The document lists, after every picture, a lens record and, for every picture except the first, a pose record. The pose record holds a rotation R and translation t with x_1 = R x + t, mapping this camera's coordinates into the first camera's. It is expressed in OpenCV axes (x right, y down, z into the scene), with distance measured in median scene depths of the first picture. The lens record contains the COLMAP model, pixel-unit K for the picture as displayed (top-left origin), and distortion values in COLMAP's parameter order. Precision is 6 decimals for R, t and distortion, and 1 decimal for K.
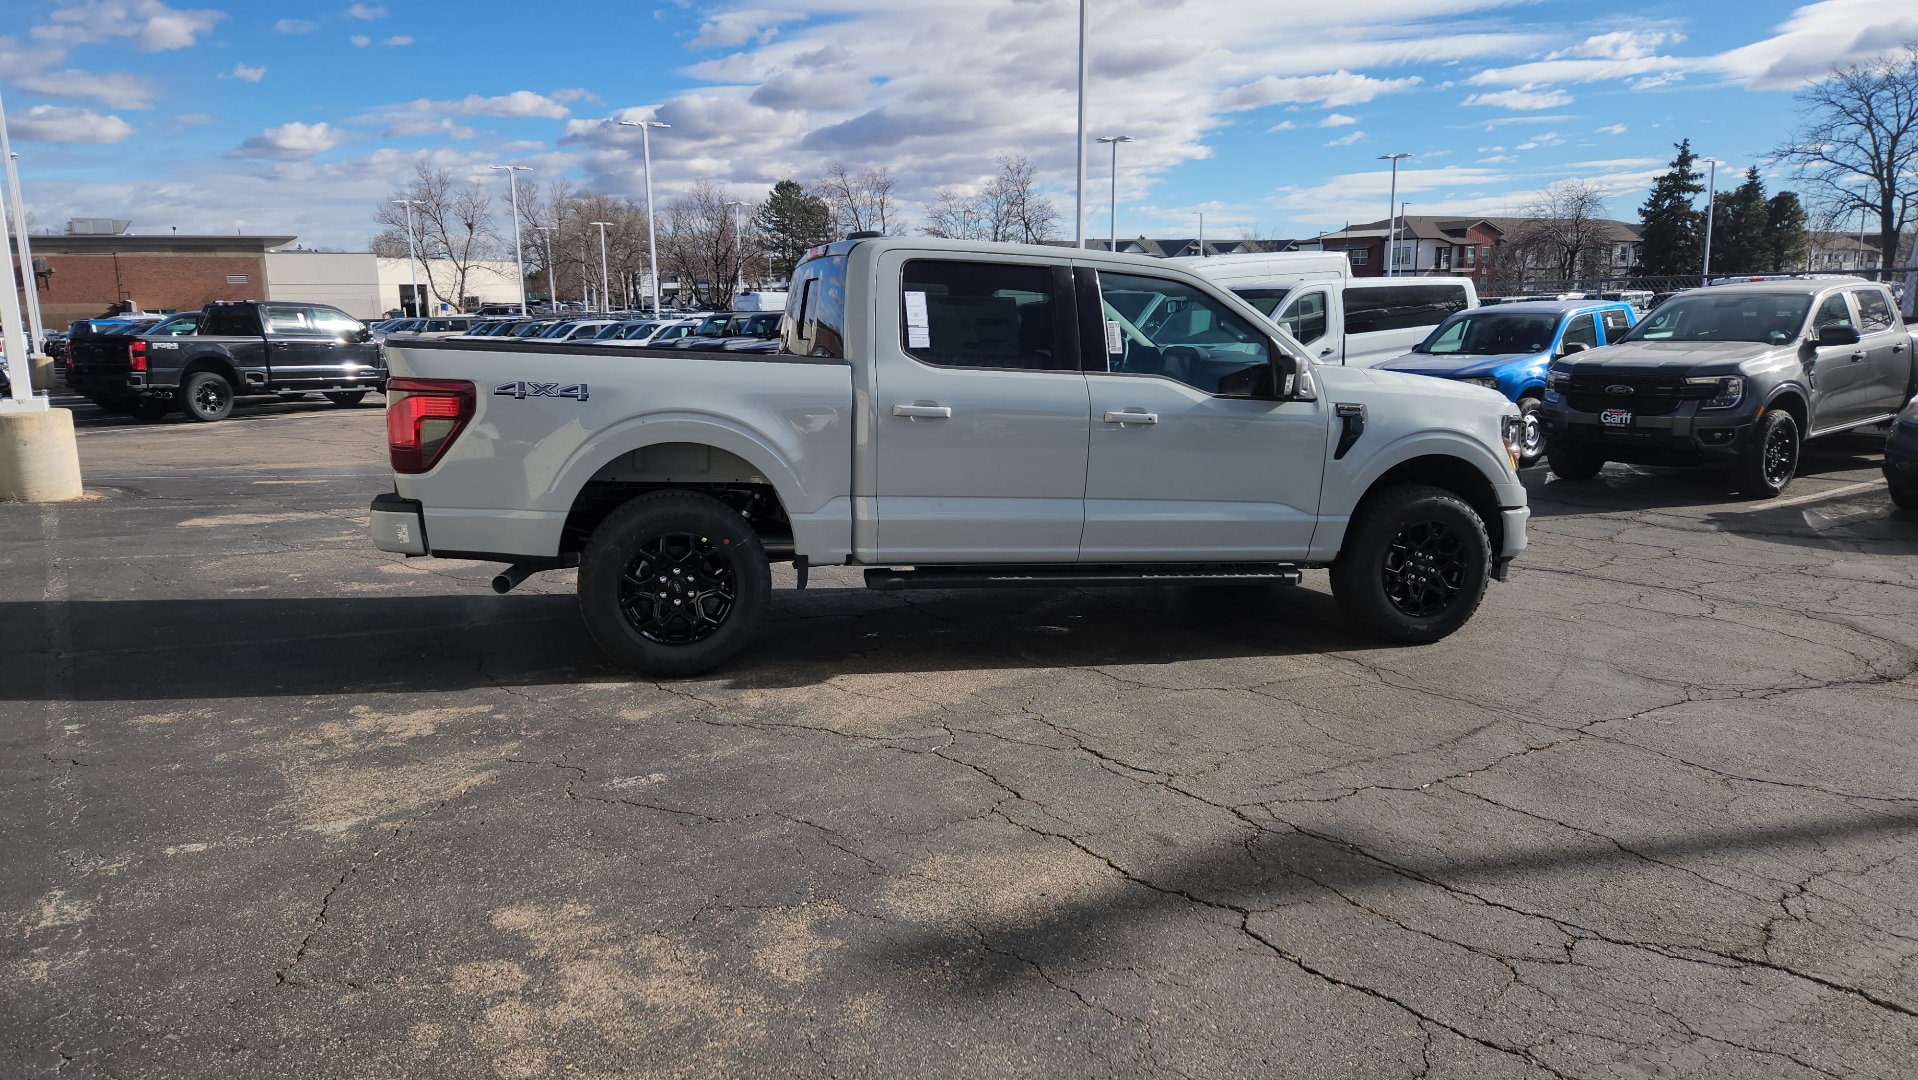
lens RADIAL K [[1265.7, 0, 896.4], [0, 1265.7, 527.6], [0, 0, 1]] dist [0.072703, -0.064024]
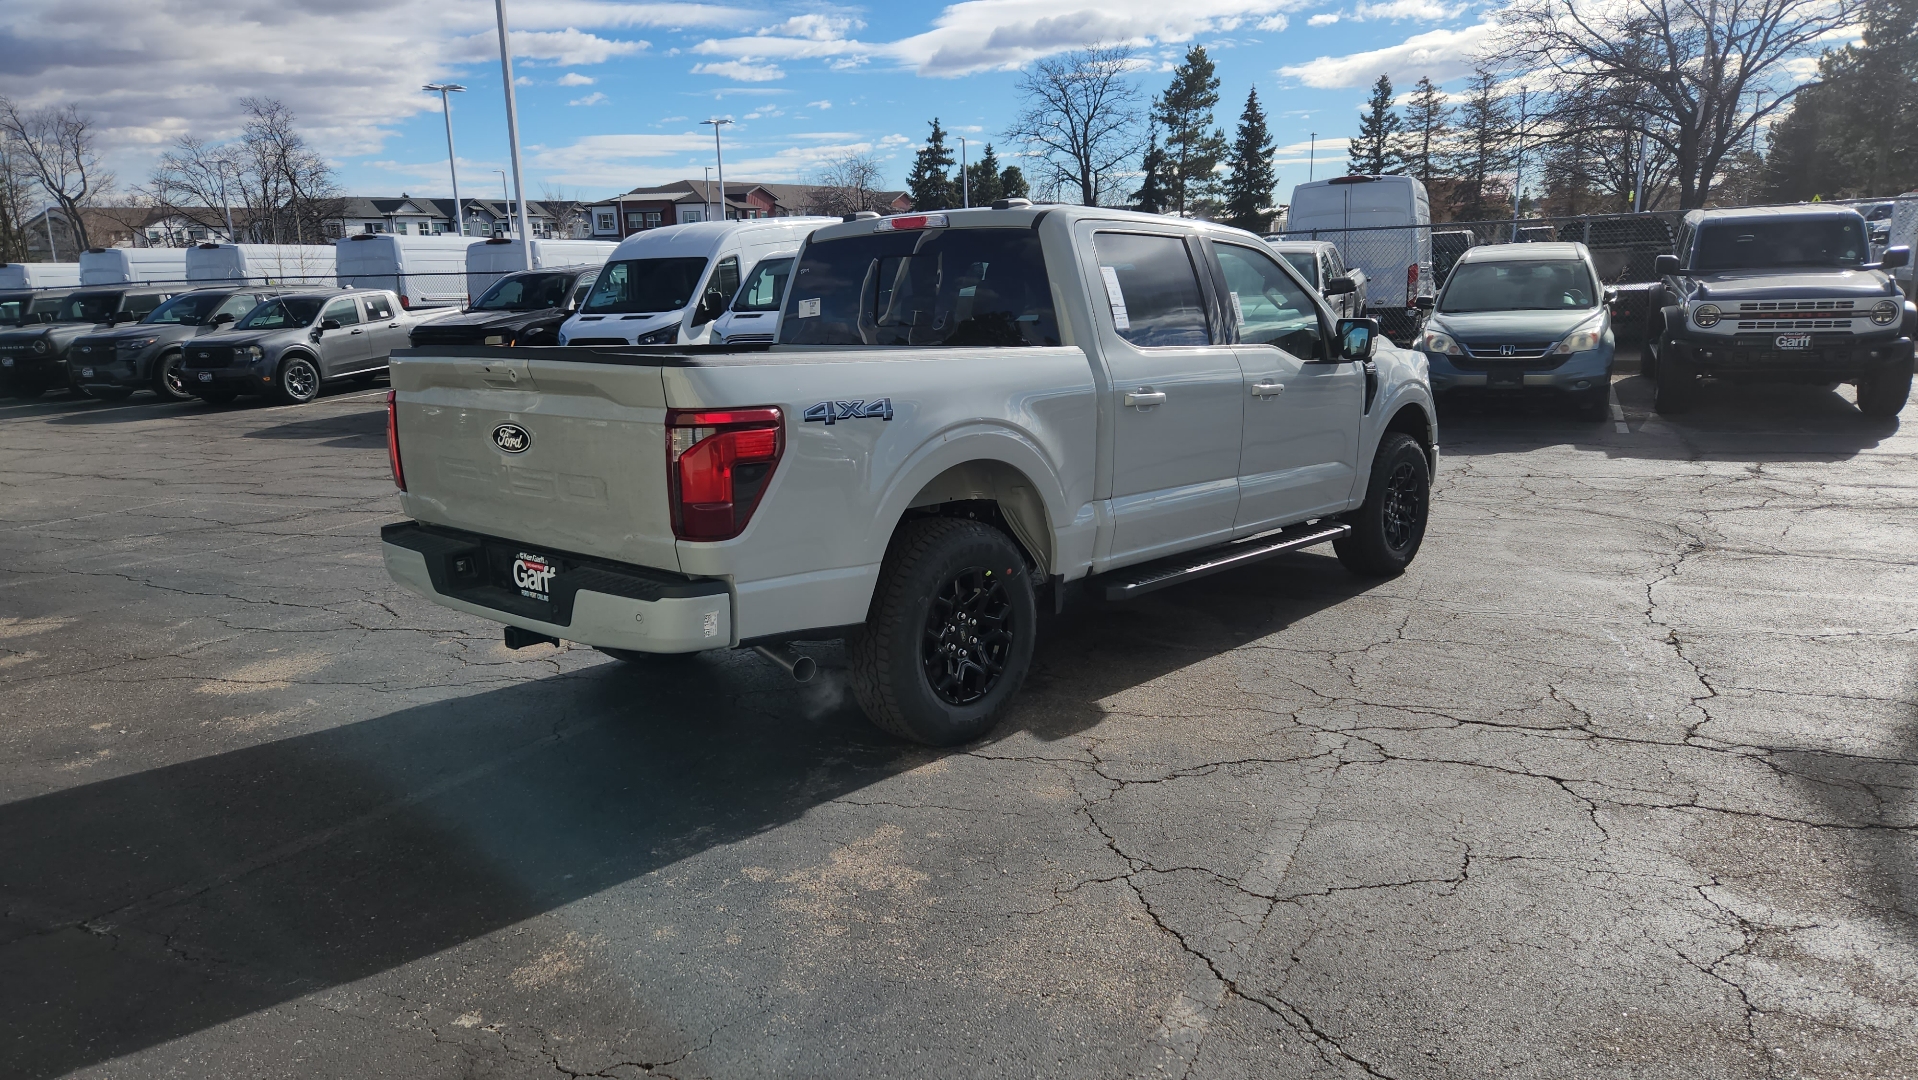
lens RADIAL K [[1280.0, 0, 928.7], [0, 1280.0, 550.1], [0, 0, 1]] dist [0.070905, -0.068464]
pose [[0.843892, -0.136605, 0.518831, -0.532383], [0.114562, 0.990620, 0.074486, -0.062474], [-0.524140, -0.003419, 0.851626, 0.259688]]
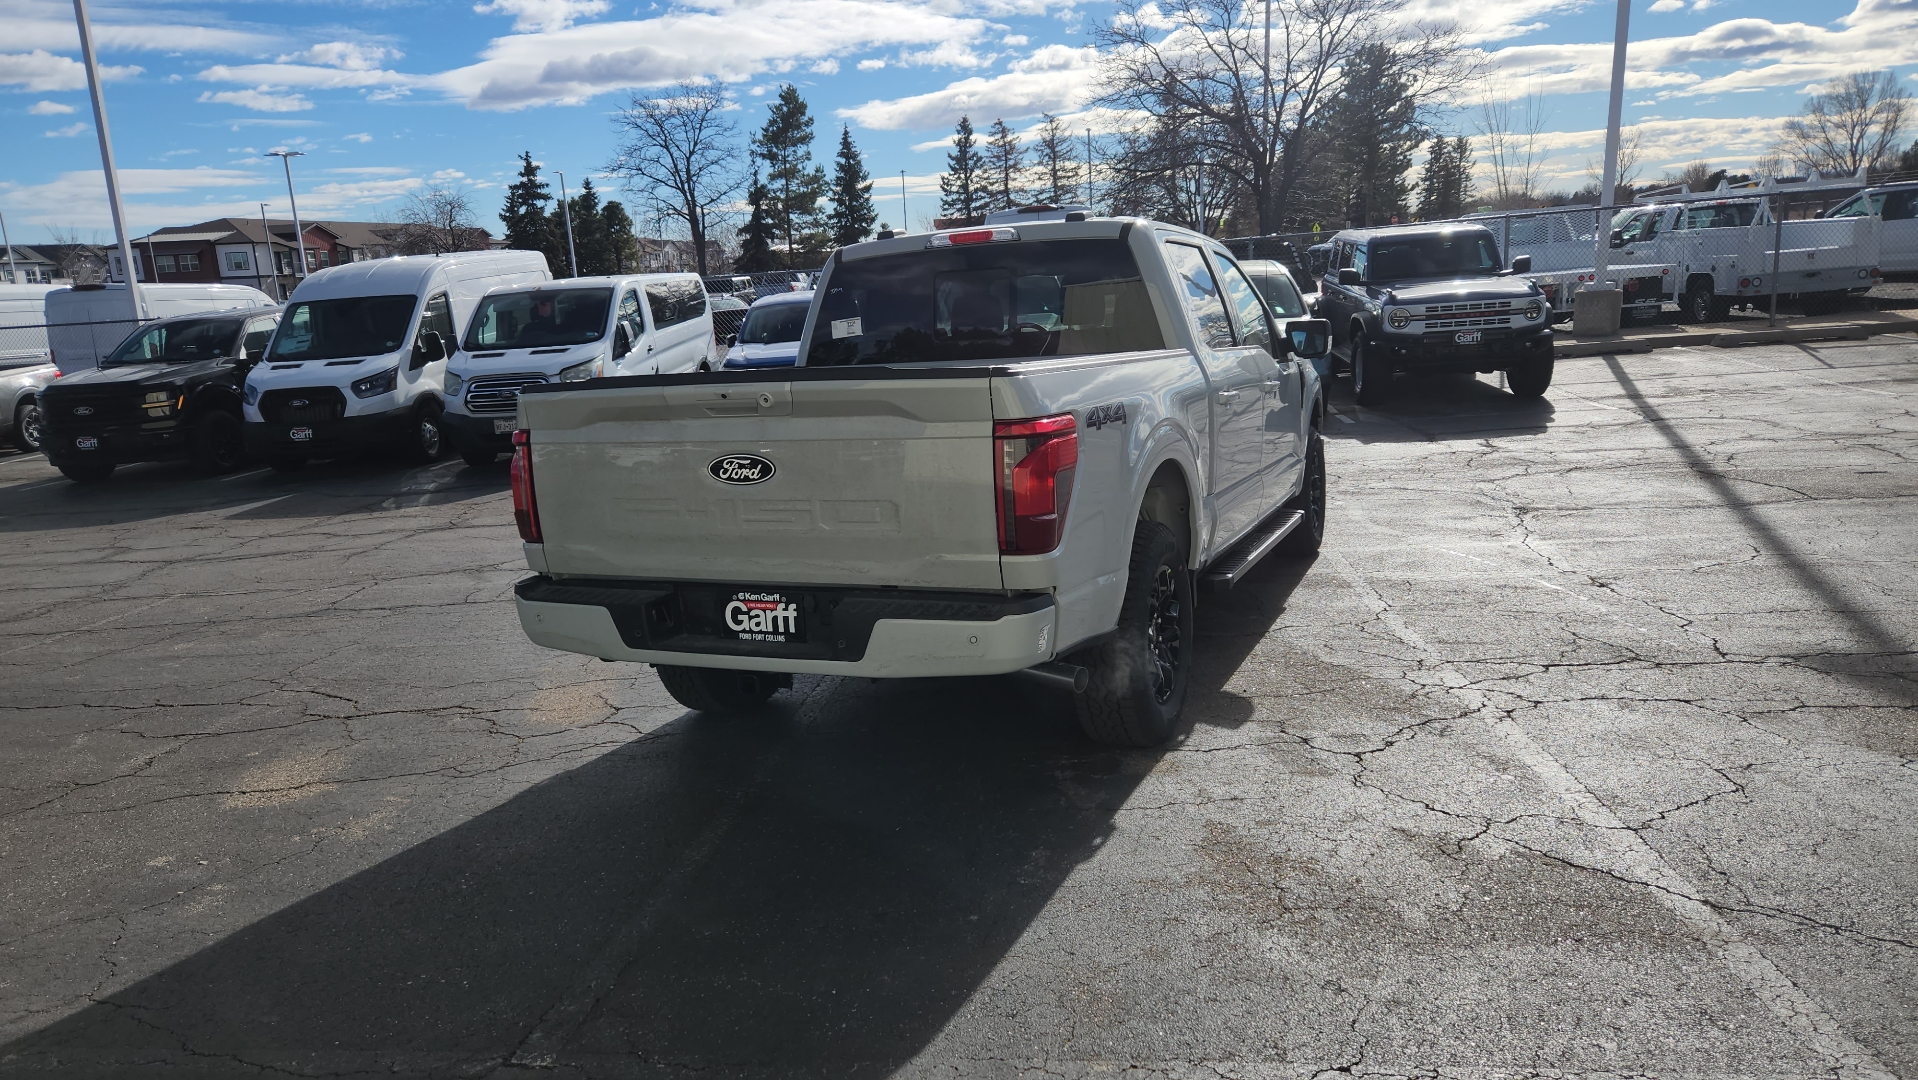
lens RADIAL K [[1280.0, 0, 928.7], [0, 1280.0, 550.1], [0, 0, 1]] dist [0.070905, -0.068464]
pose [[0.635607, -0.190634, 0.748106, -0.772088], [0.182635, 0.978656, 0.094213, -0.098674], [-0.750099, 0.076748, 0.656857, 0.475794]]
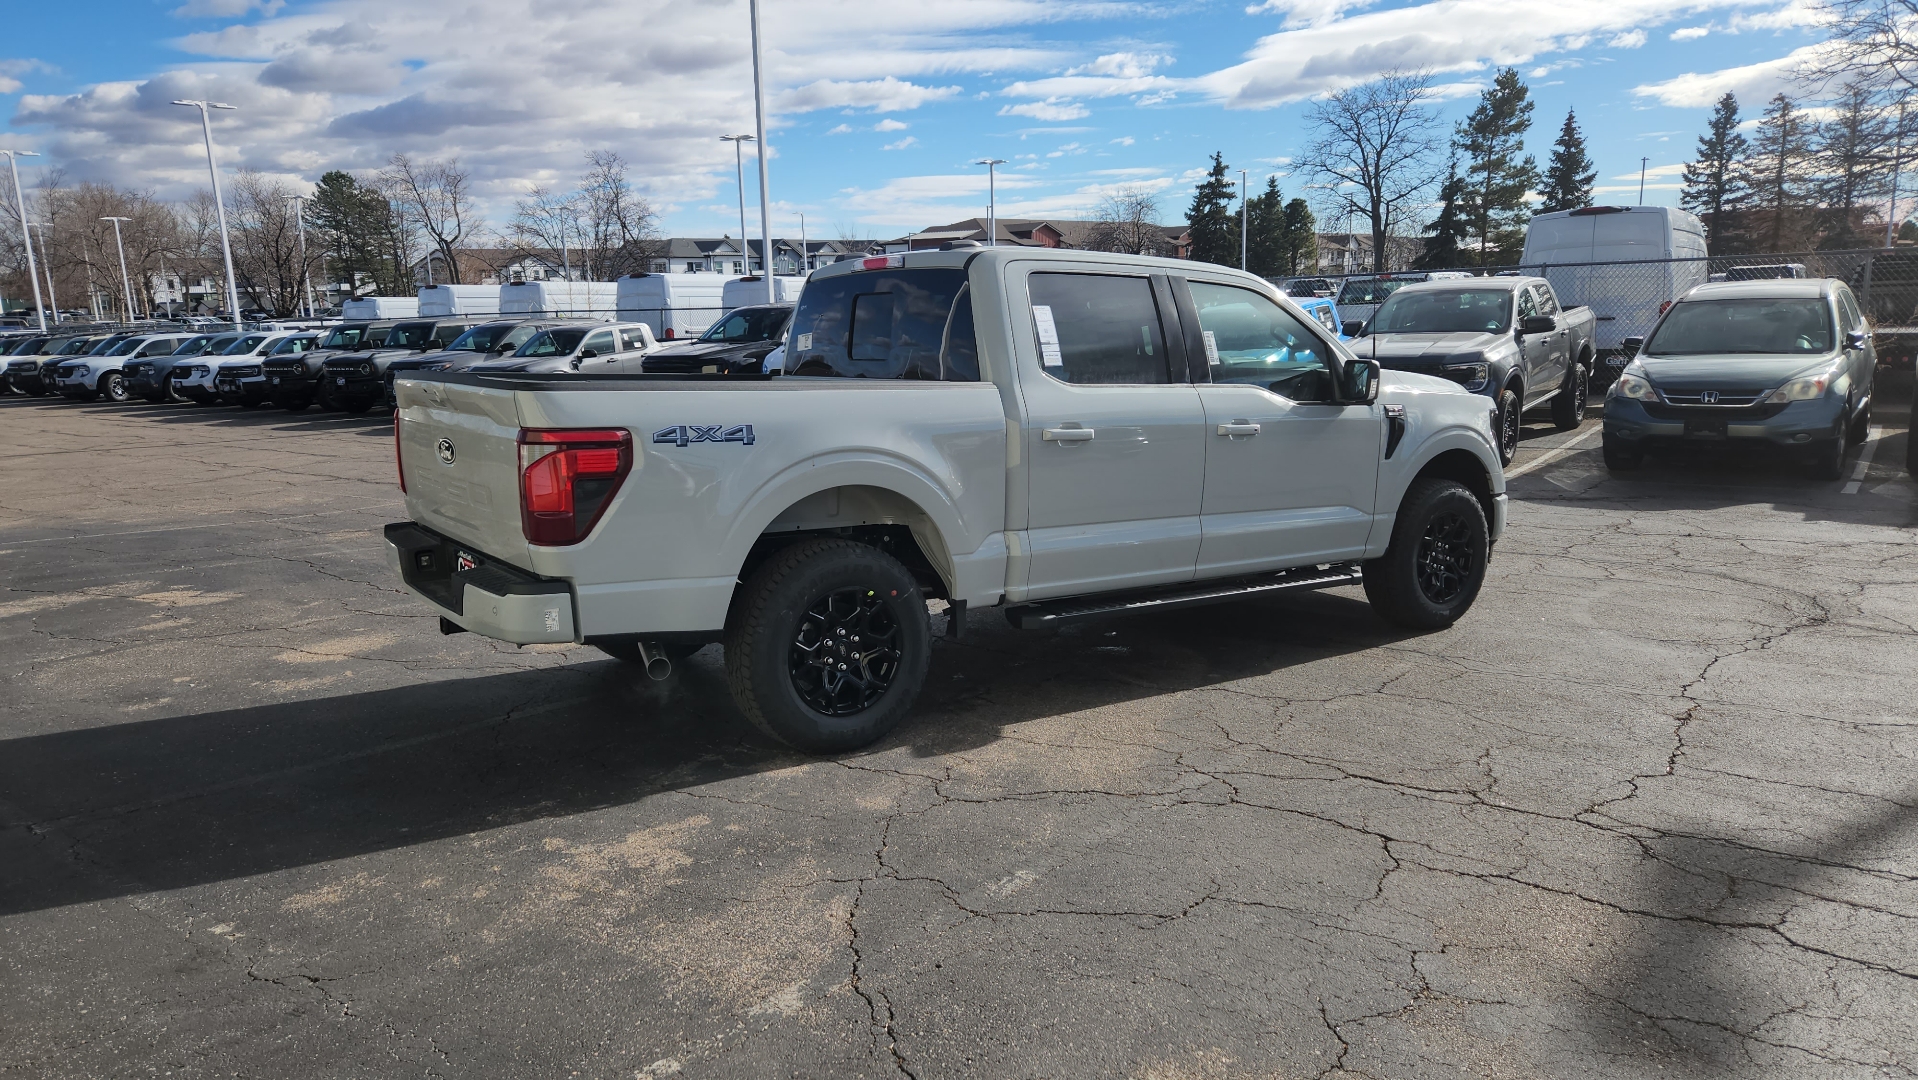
lens RADIAL K [[1277.2, 0, 907.1], [0, 1277.2, 543.2], [0, 0, 1]] dist [0.060406, -0.049511]
pose [[0.946773, -0.077020, 0.312551, -0.345979], [0.073722, 0.997028, 0.022375, -0.037054], [-0.313345, 0.001858, 0.949638, 0.126901]]
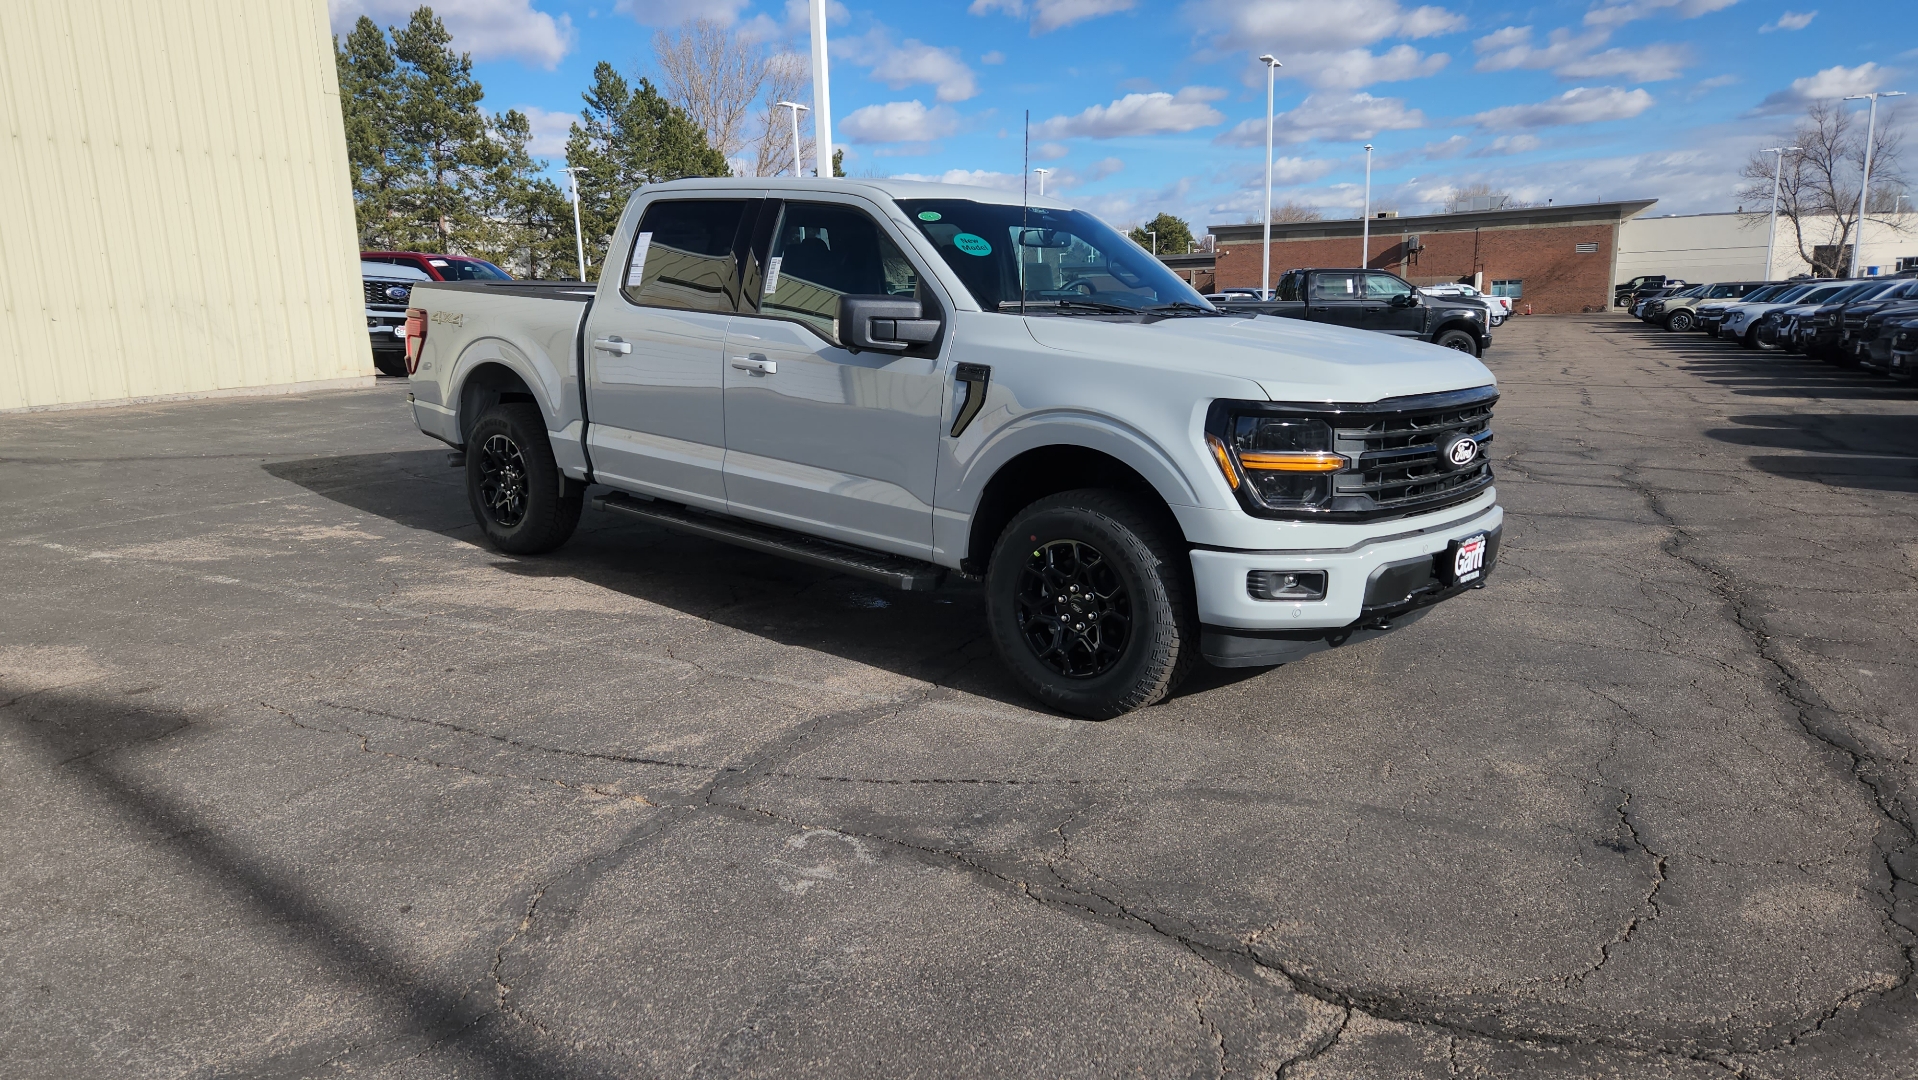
lens RADIAL K [[1255.6, 0, 919.8], [0, 1255.6, 545.6], [0, 0, 1]] dist [0.067903, -0.050368]
pose [[0.543886, 0.161086, -0.823553, 0.936567], [-0.130620, 0.985692, 0.106537, -0.065070], [0.828931, 0.049628, 0.557145, 0.556265]]
